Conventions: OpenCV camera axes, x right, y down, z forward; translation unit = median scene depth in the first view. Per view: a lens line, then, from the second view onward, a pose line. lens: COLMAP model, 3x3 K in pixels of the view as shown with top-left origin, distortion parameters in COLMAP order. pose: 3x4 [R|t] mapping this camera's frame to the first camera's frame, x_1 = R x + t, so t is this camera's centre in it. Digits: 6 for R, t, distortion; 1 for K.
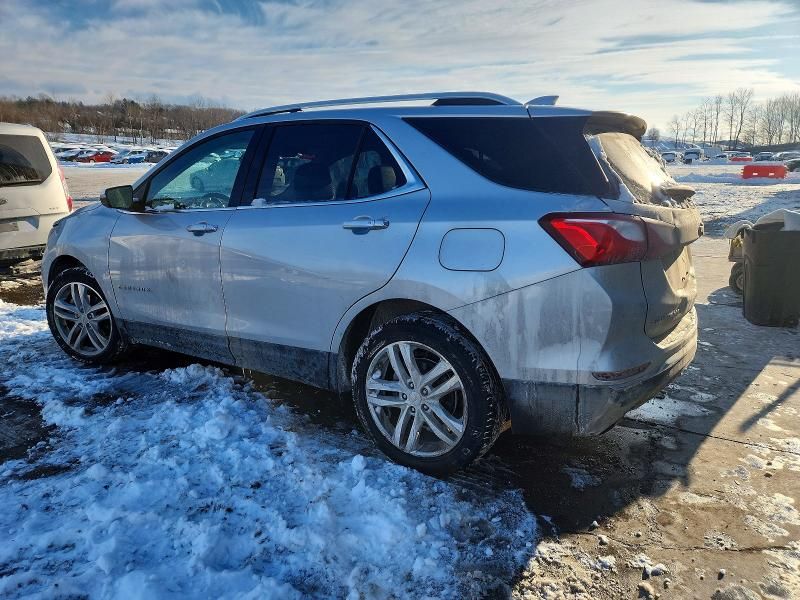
lens RADIAL K [[526.3, 0, 400.0], [0, 526.3, 300.0], [0, 0, 1]] dist [0.035688, -0.000922]
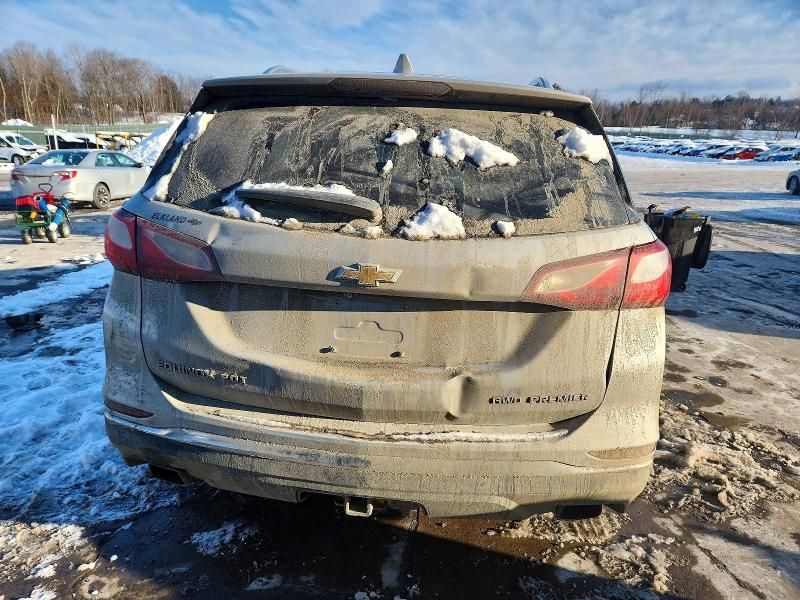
lens RADIAL K [[560.7, 0, 400.0], [0, 560.7, 300.0], [0, 0, 1]] dist [-0.002807, -0.006527]
pose [[0.472489, 0.236512, -0.849009, 1.212366], [-0.242857, 0.960964, 0.132545, -0.196547], [0.847216, 0.143561, 0.511484, 0.852673]]
